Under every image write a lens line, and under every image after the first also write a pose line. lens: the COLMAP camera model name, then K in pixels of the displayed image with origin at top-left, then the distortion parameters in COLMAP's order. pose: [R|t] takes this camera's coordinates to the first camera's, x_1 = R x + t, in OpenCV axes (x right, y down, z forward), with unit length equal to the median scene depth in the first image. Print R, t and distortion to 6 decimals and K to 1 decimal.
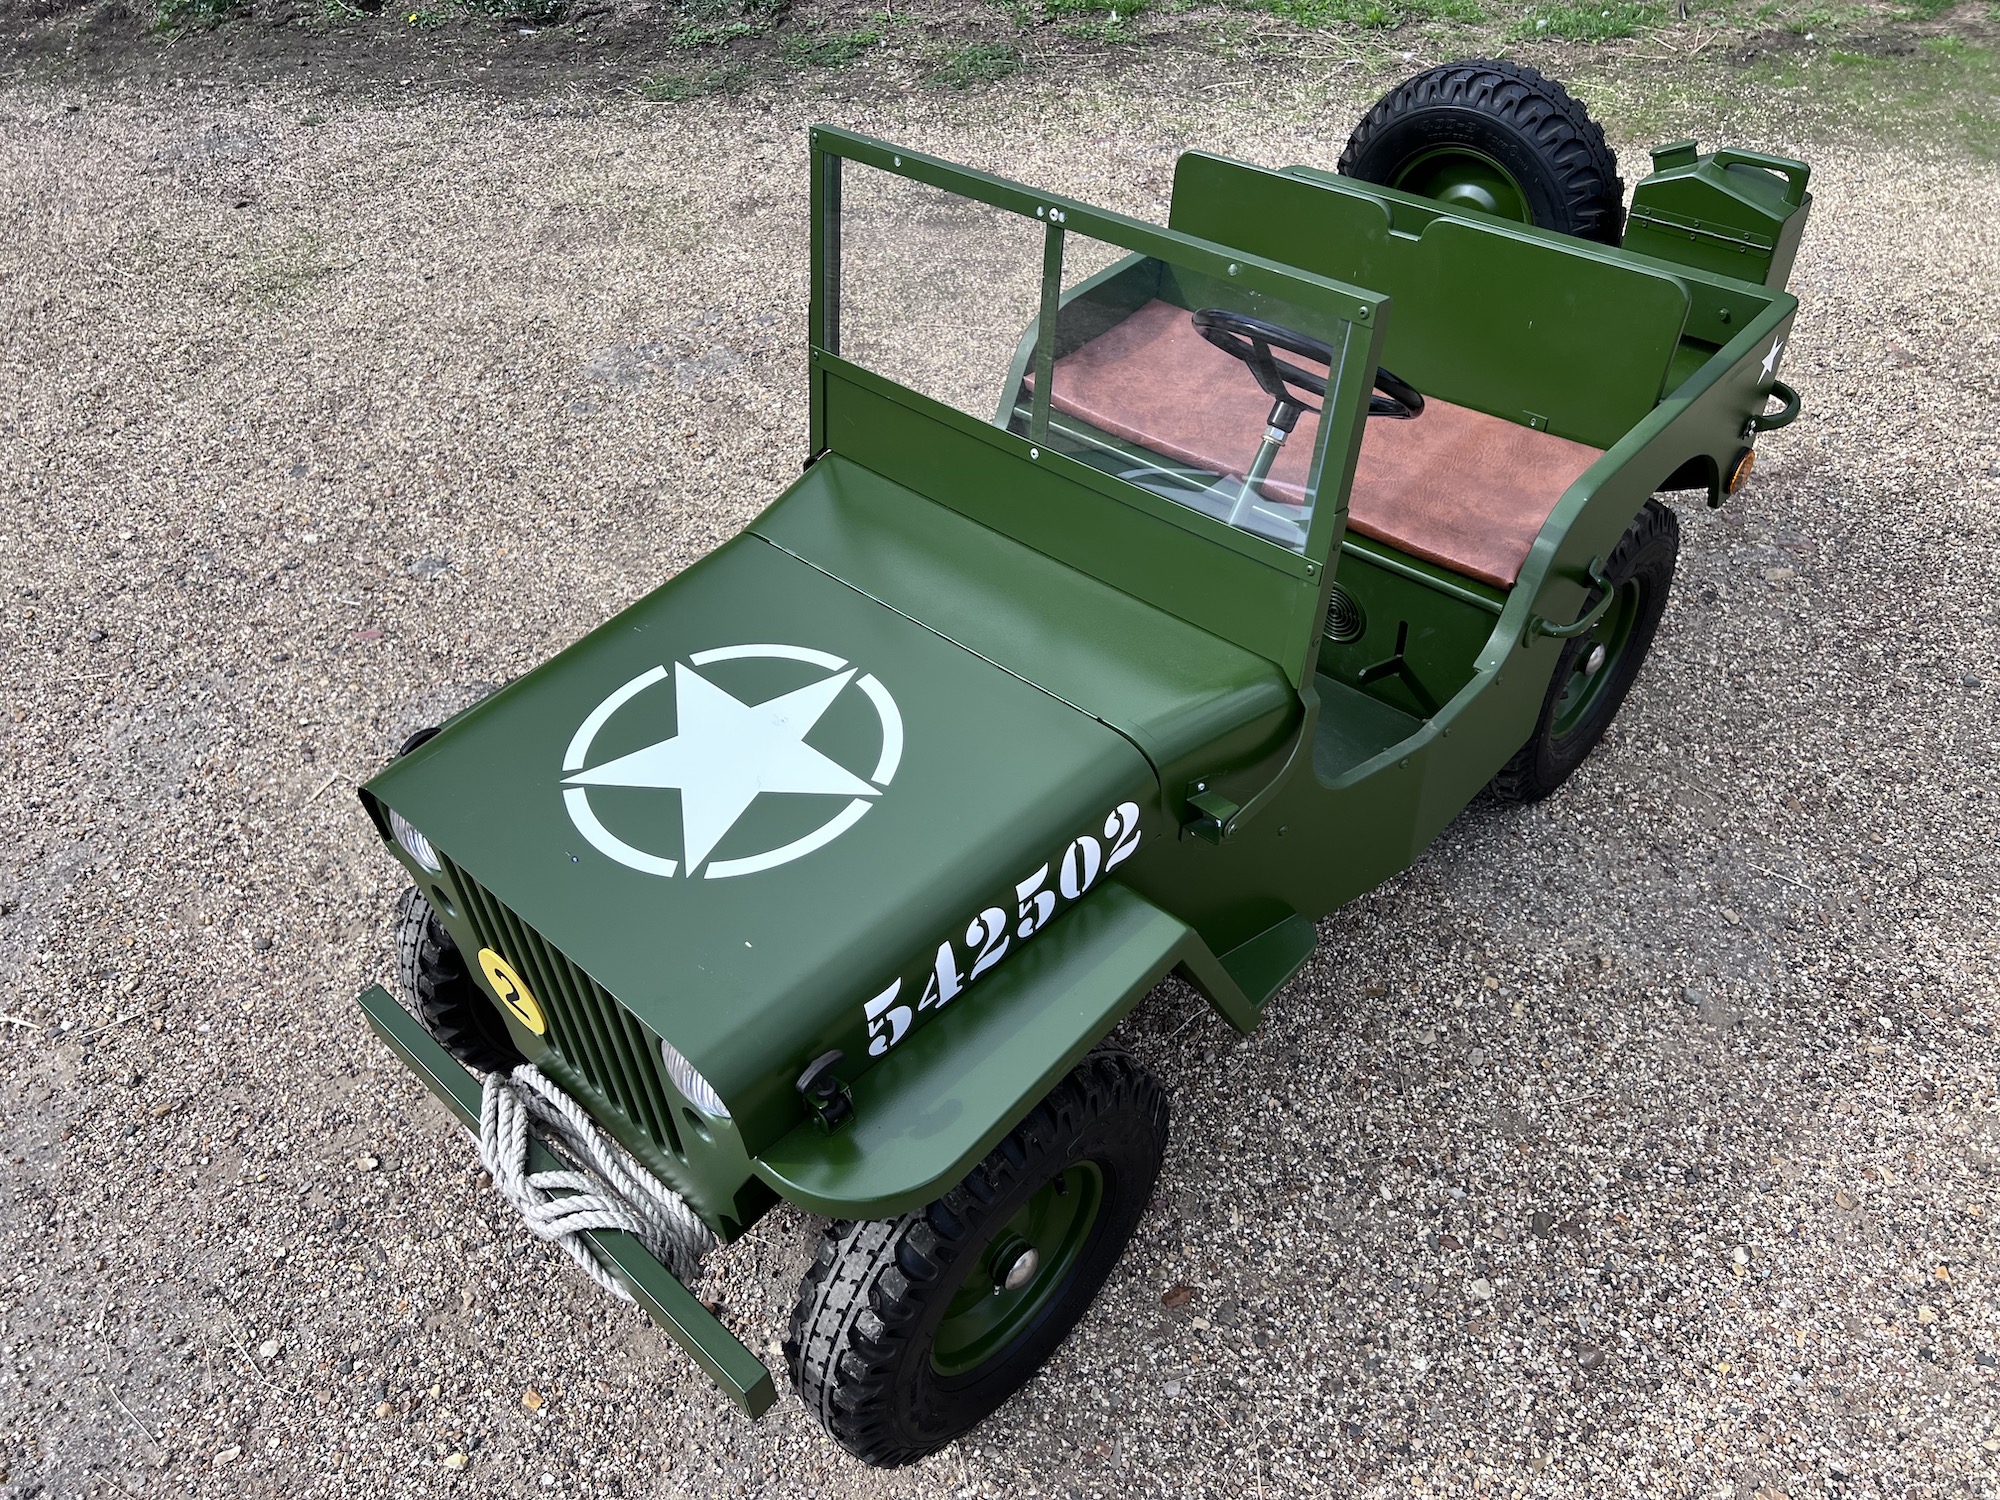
lens RADIAL K [[1502.5, 0, 991.6], [0, 1502.5, 777.5], [0, 0, 1]] dist [0.033822, -0.034620]
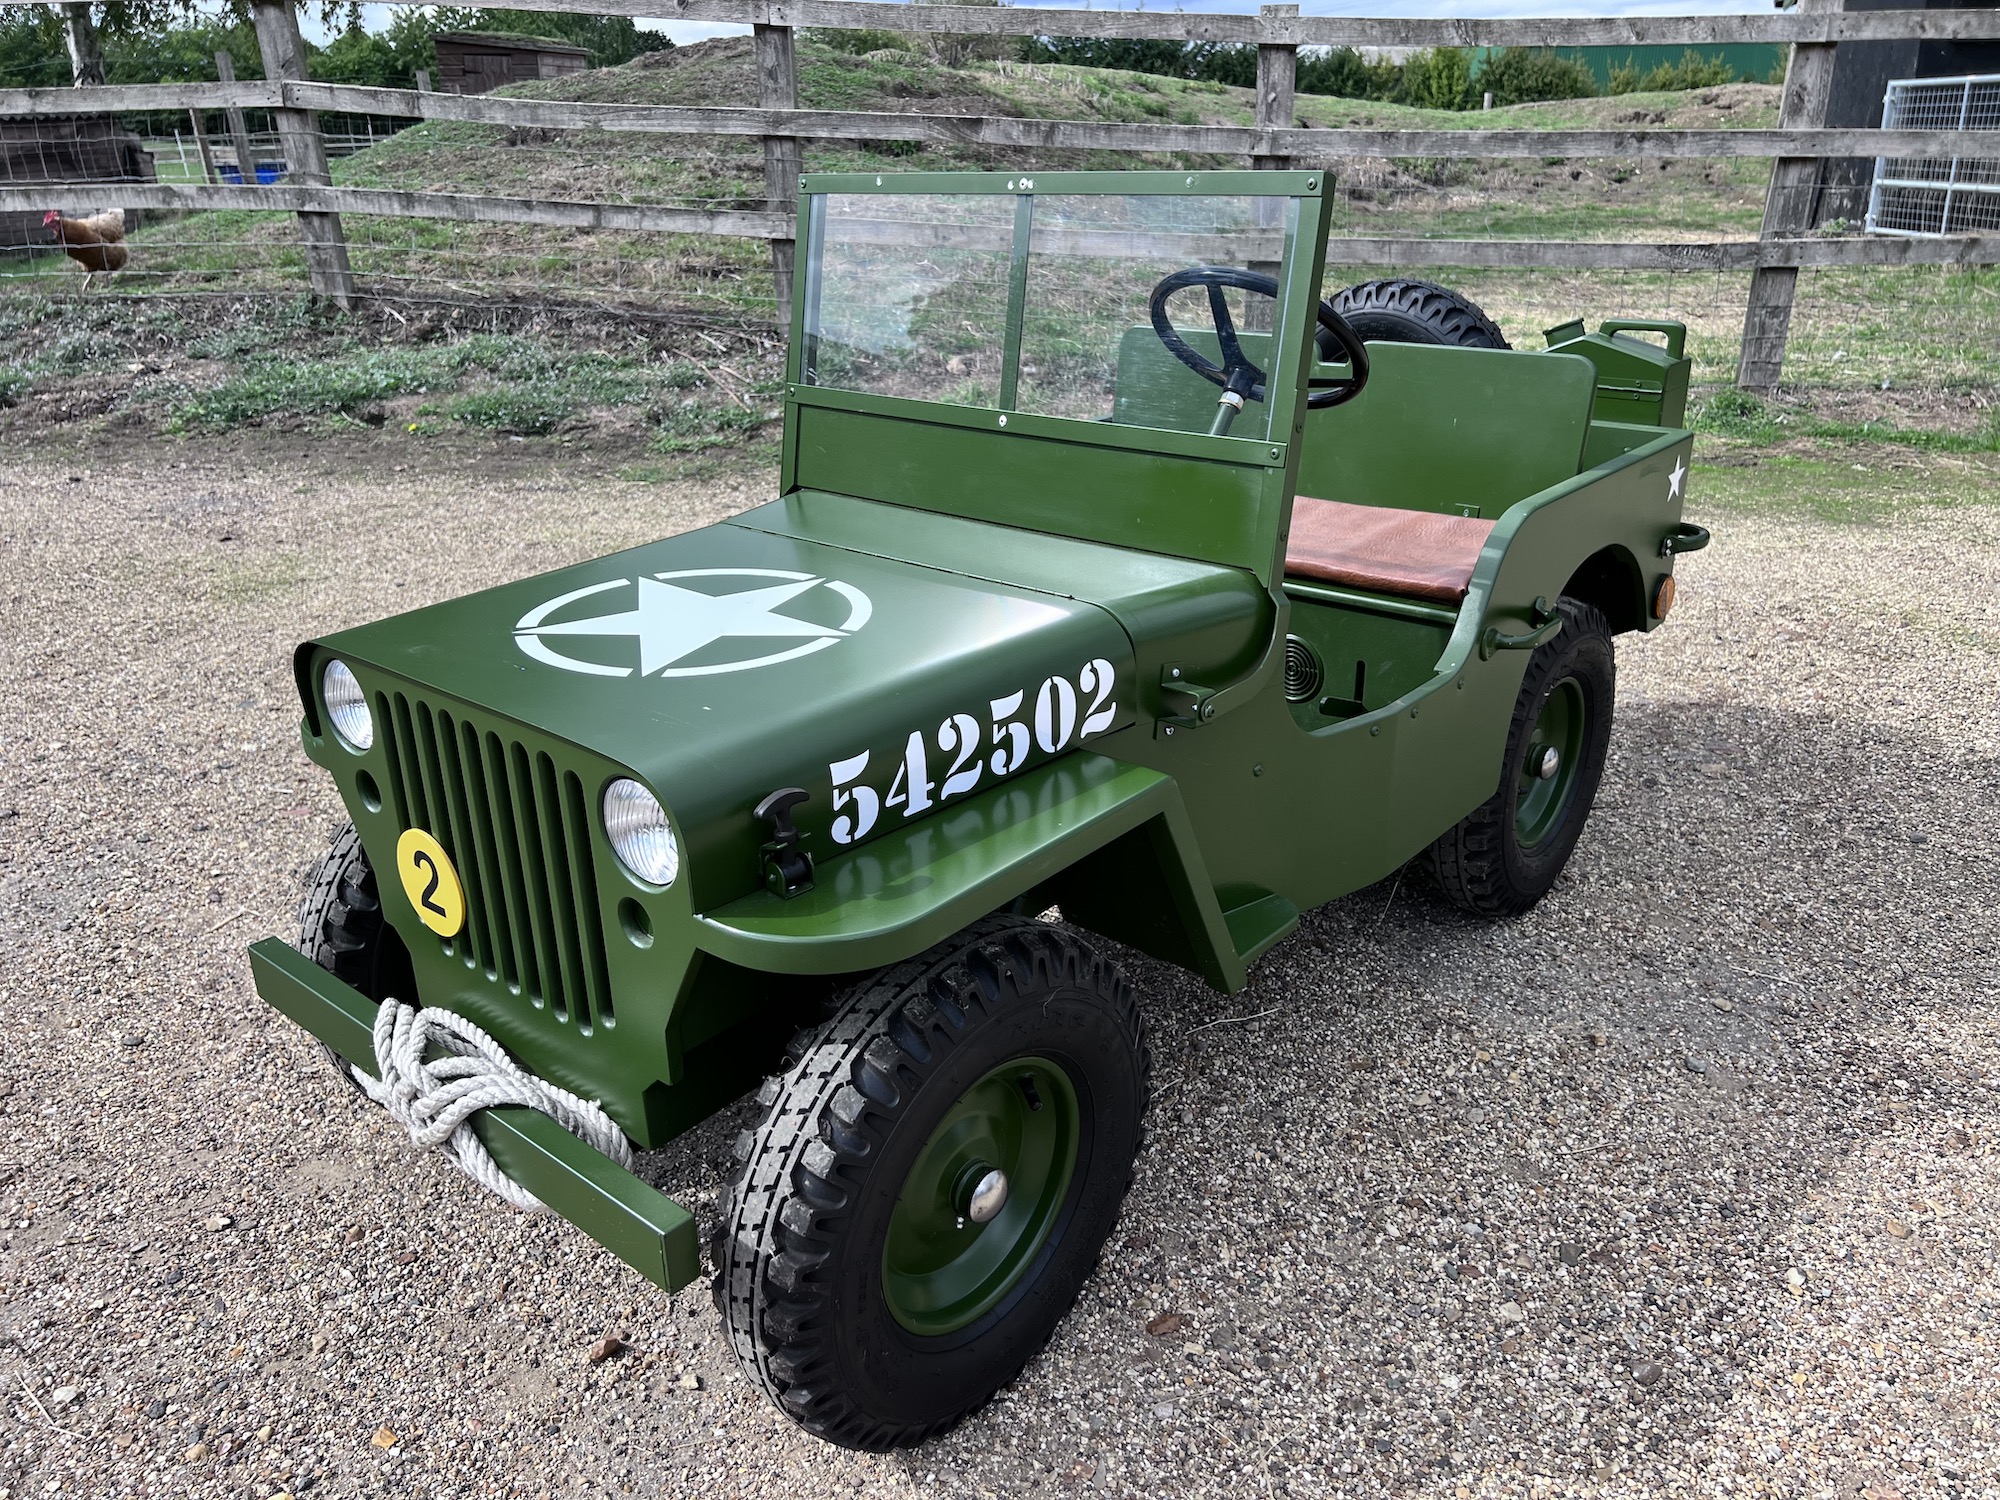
lens RADIAL K [[1513.2, 0, 1000.0], [0, 1513.2, 750.0], [0, 0, 1]] dist [0.038156, -0.042625]
pose [[0.998728, 0.019230, 0.046619, -0.016321], [-0.002434, 0.941742, -0.336329, 0.318282], [-0.050371, 0.335787, 0.940590, 0.079139]]
